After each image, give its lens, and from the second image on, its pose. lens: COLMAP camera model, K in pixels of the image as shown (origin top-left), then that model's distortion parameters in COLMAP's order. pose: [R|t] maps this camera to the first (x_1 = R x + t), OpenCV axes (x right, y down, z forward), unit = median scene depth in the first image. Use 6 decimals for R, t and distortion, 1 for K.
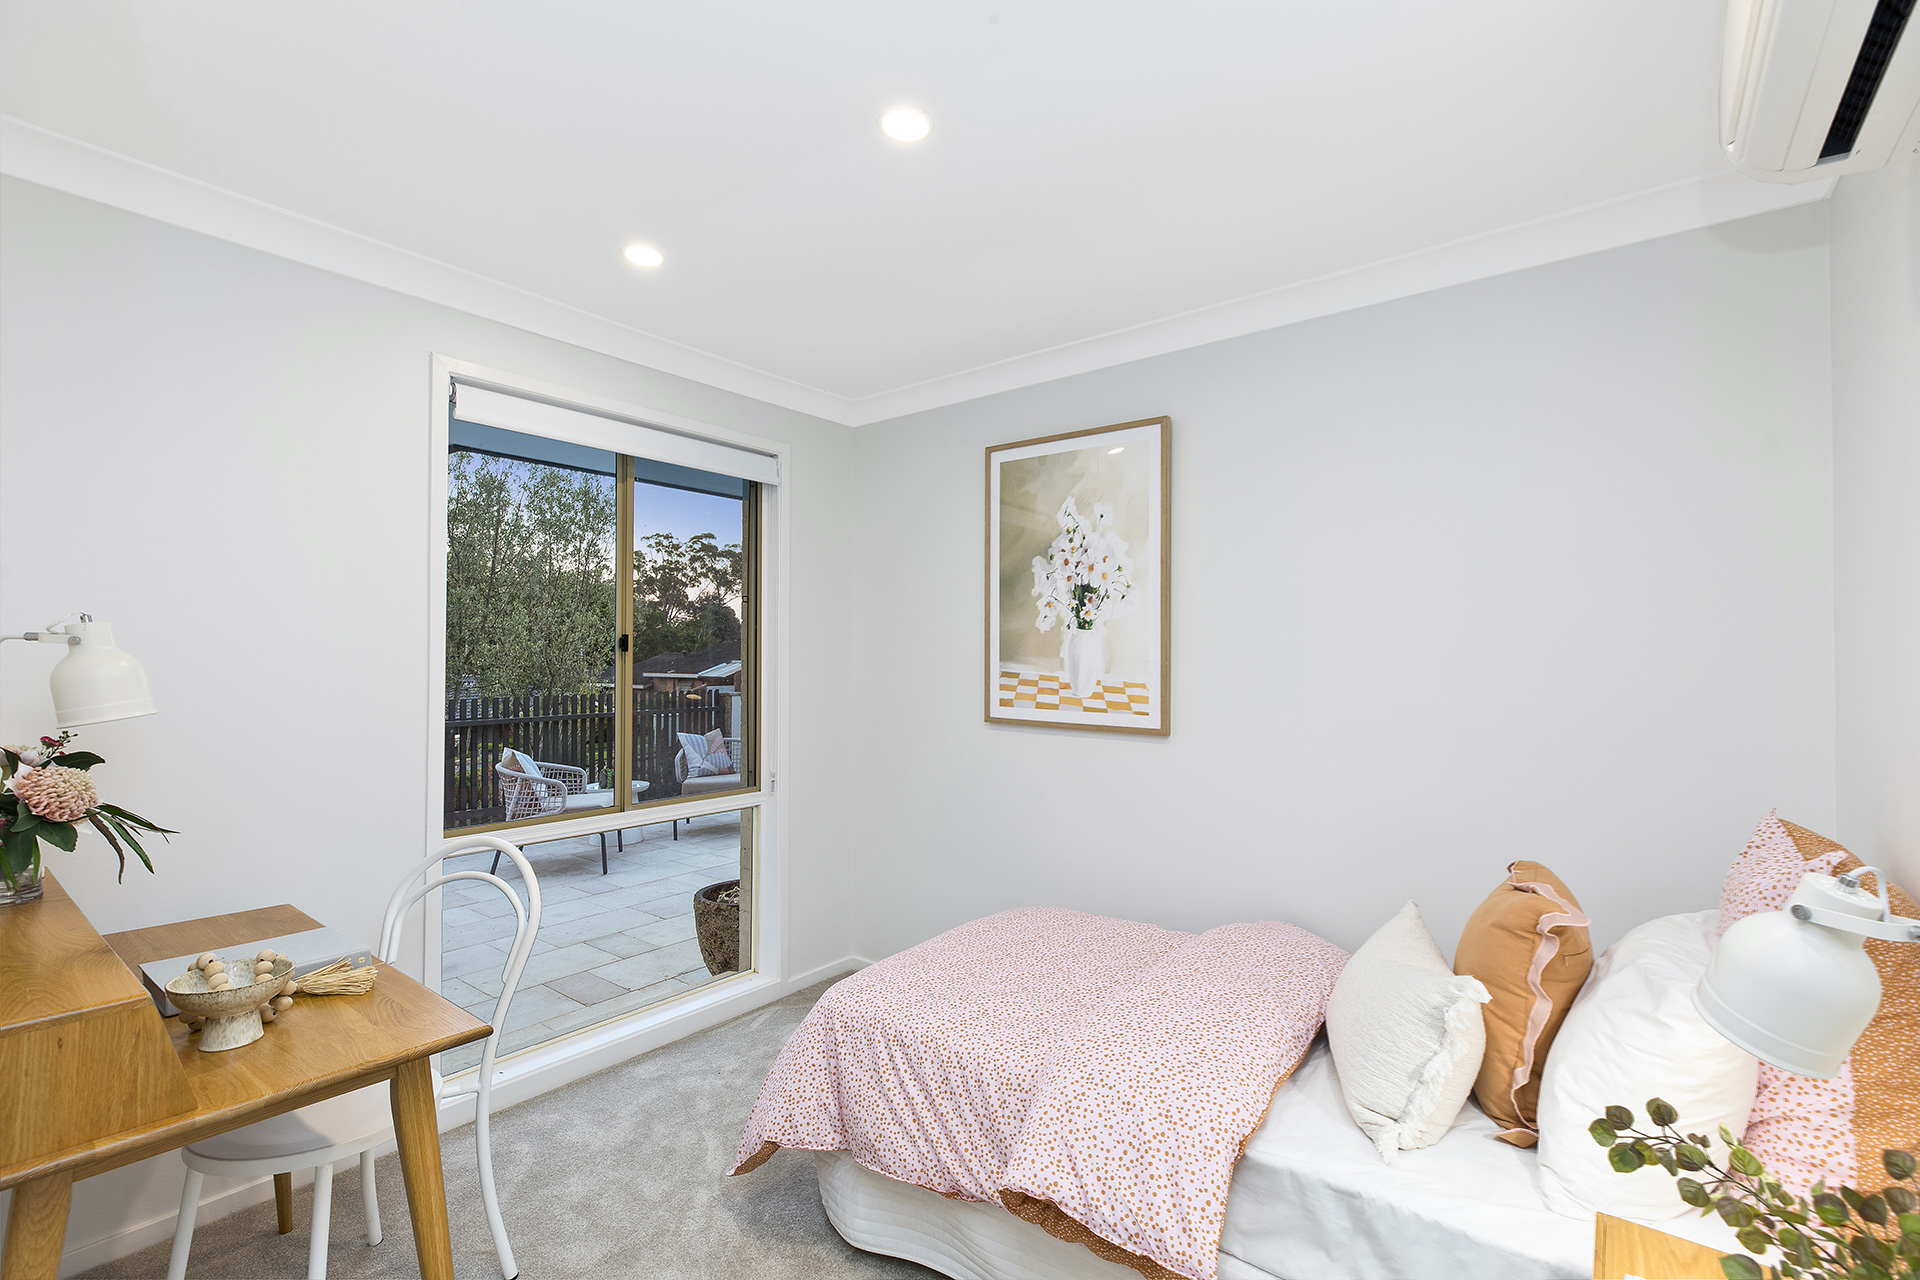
lens RADIAL K [[857.9, 0, 957.5], [0, 857.9, 645.7], [0, 0, 1]] dist [-0.000400, 0.000028]
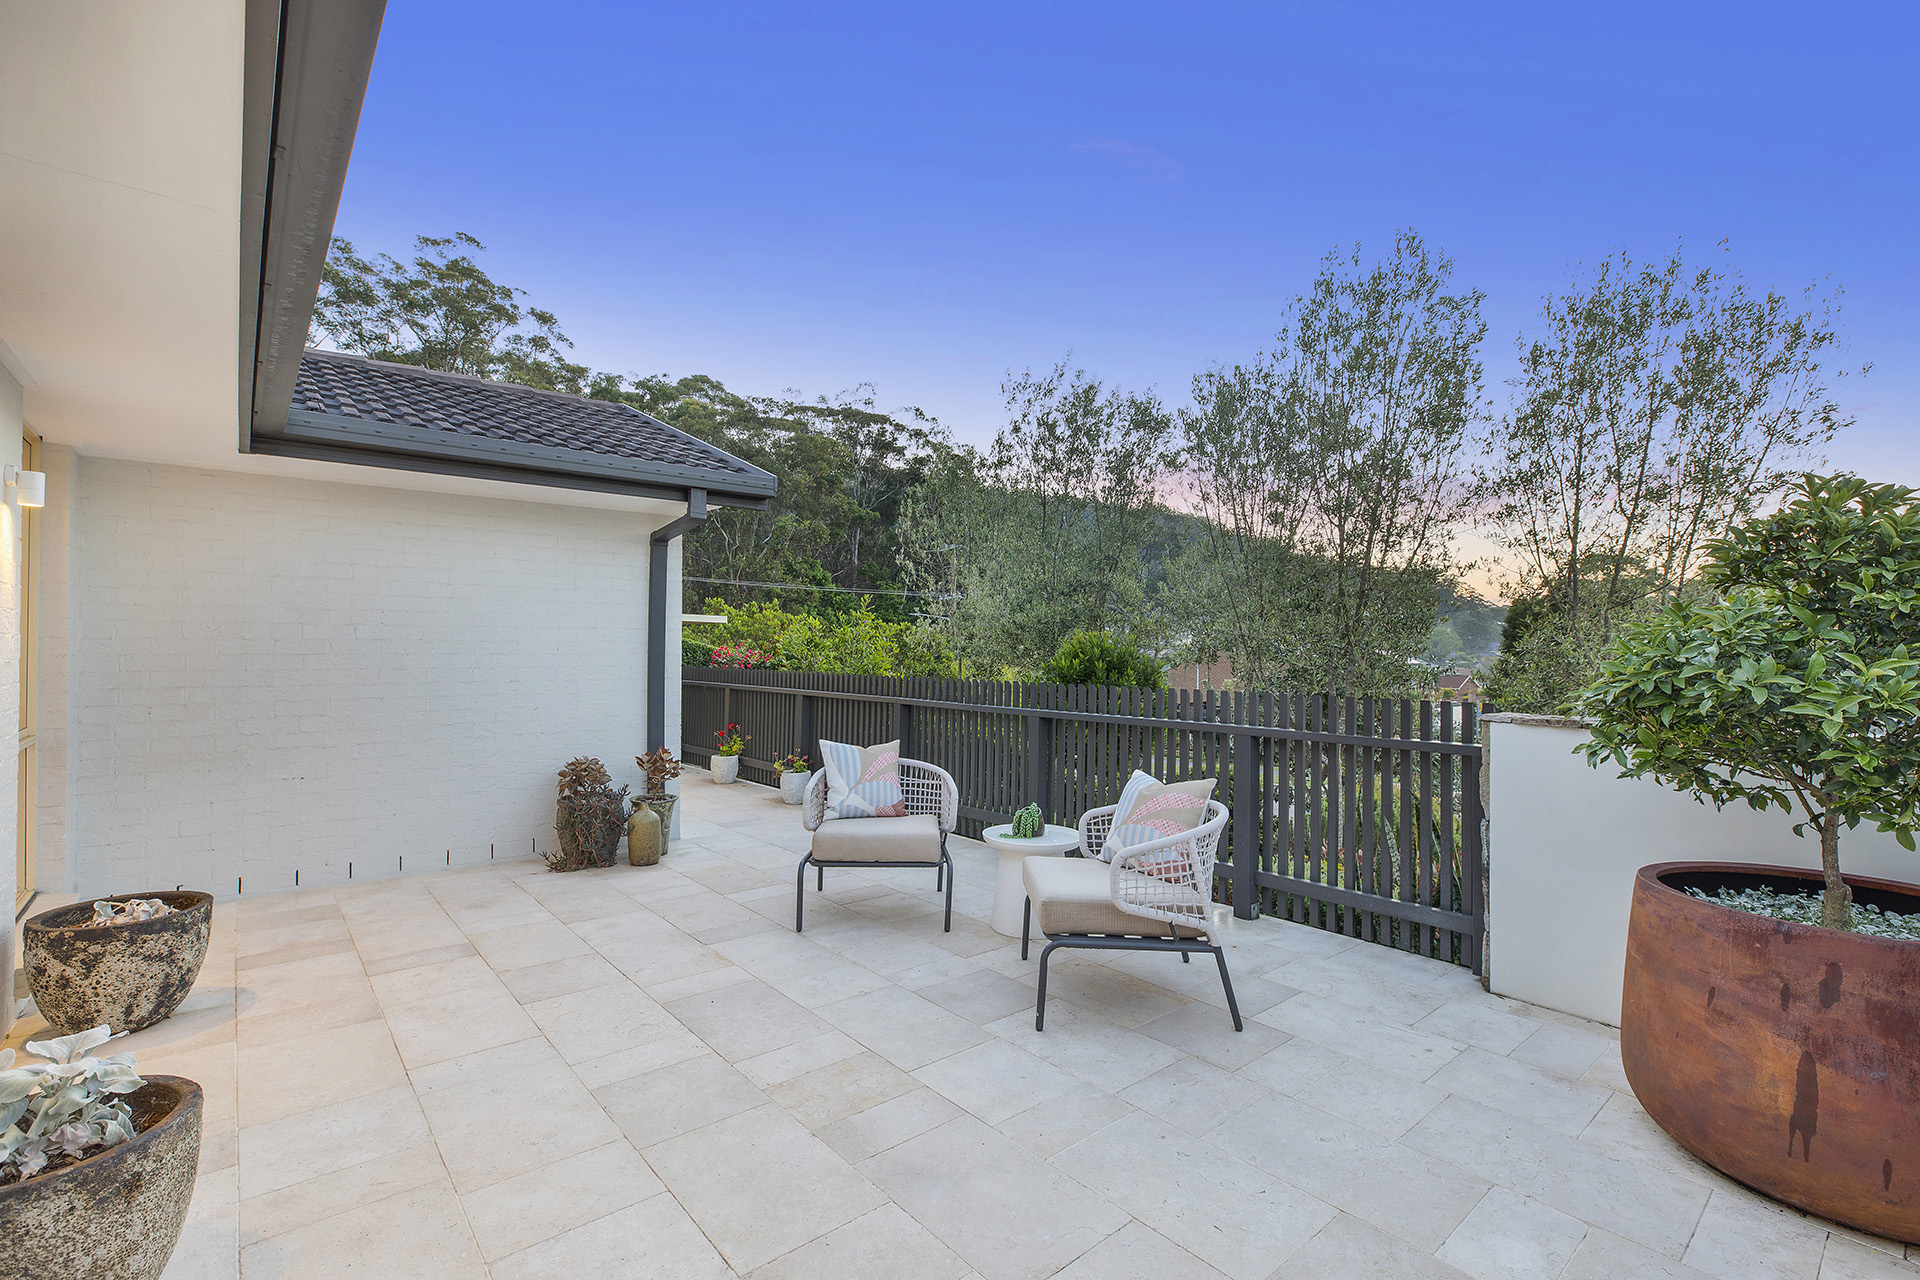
lens RADIAL K [[857.9, 0, 957.7], [0, 857.9, 639.7], [0, 0, 1]] dist [-0.000400, 0.000028]
pose [[-0.203189, -0.008844, -0.979100, 0.295324], [0.004243, 0.999942, -0.009912, 0.055613], [0.979130, -0.006168, -0.203139, 1.624814]]
